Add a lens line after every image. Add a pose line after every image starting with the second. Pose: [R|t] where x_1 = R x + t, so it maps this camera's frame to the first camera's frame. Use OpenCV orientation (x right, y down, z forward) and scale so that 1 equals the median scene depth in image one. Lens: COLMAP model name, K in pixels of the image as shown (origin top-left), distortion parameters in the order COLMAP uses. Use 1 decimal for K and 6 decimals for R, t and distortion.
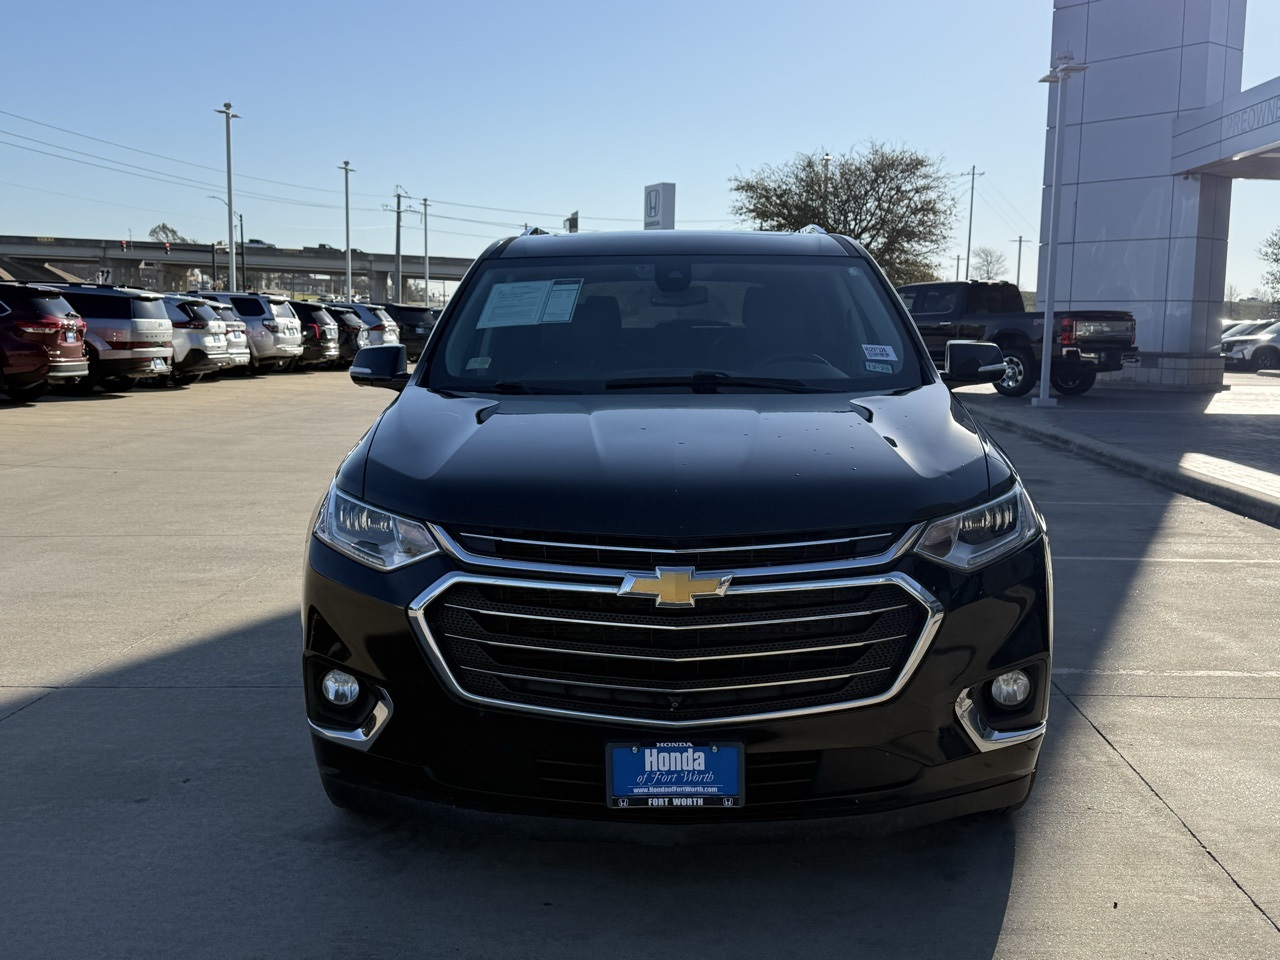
lens RADIAL K [[1406.2, 0, 640.0], [0, 1406.2, 480.0], [0, 0, 1]] dist [0.074435, -0.053391]
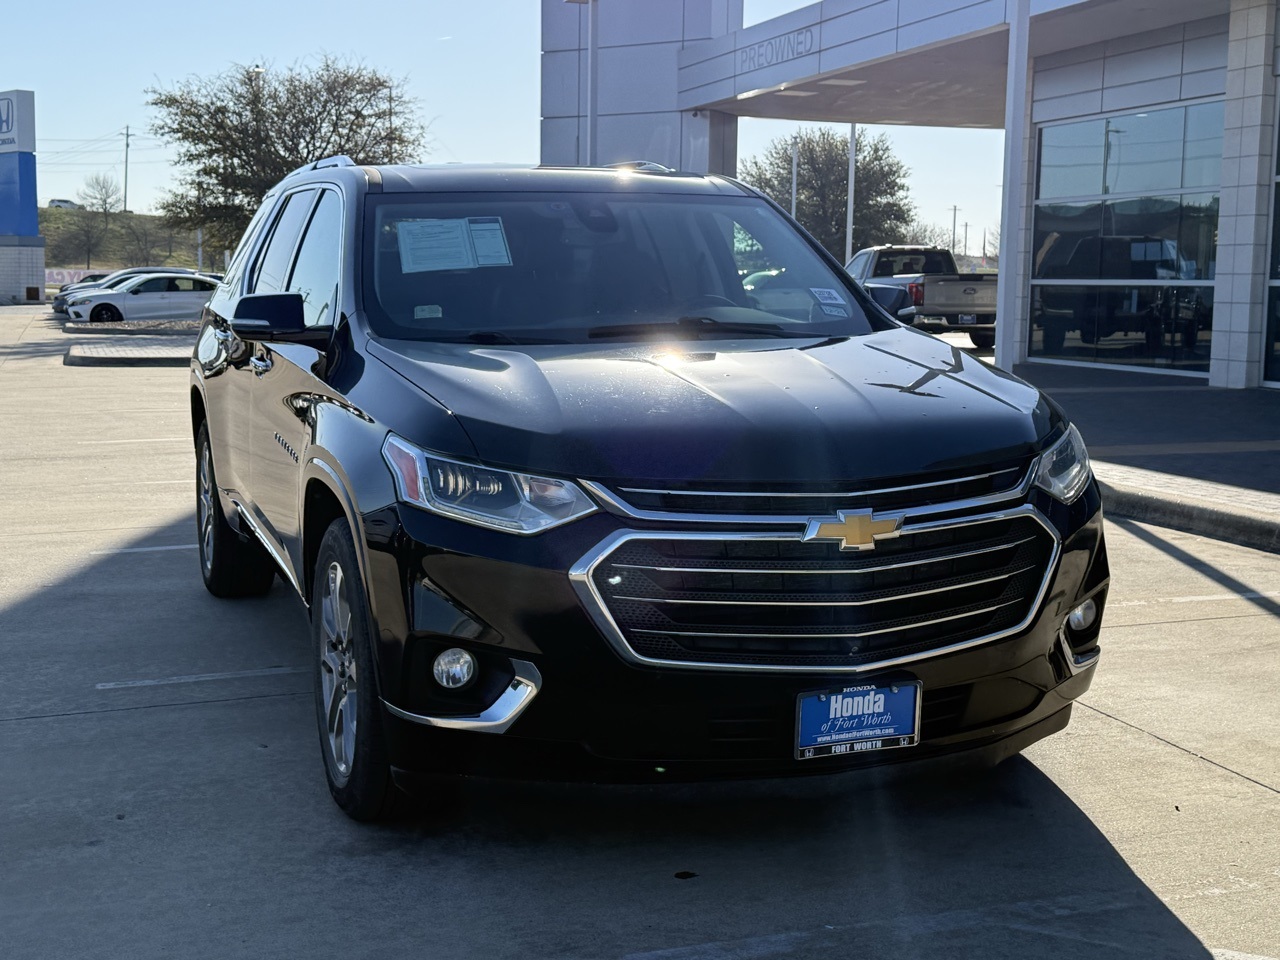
lens RADIAL K [[1667.1, 0, 640.0], [0, 1667.1, 480.0], [0, 0, 1]] dist [0.104837, 0.001259]
pose [[0.934510, -0.047078, 0.352809, -0.511918], [0.042682, 0.998884, 0.020235, 0.010123], [-0.353368, -0.003852, 0.935477, -0.045563]]
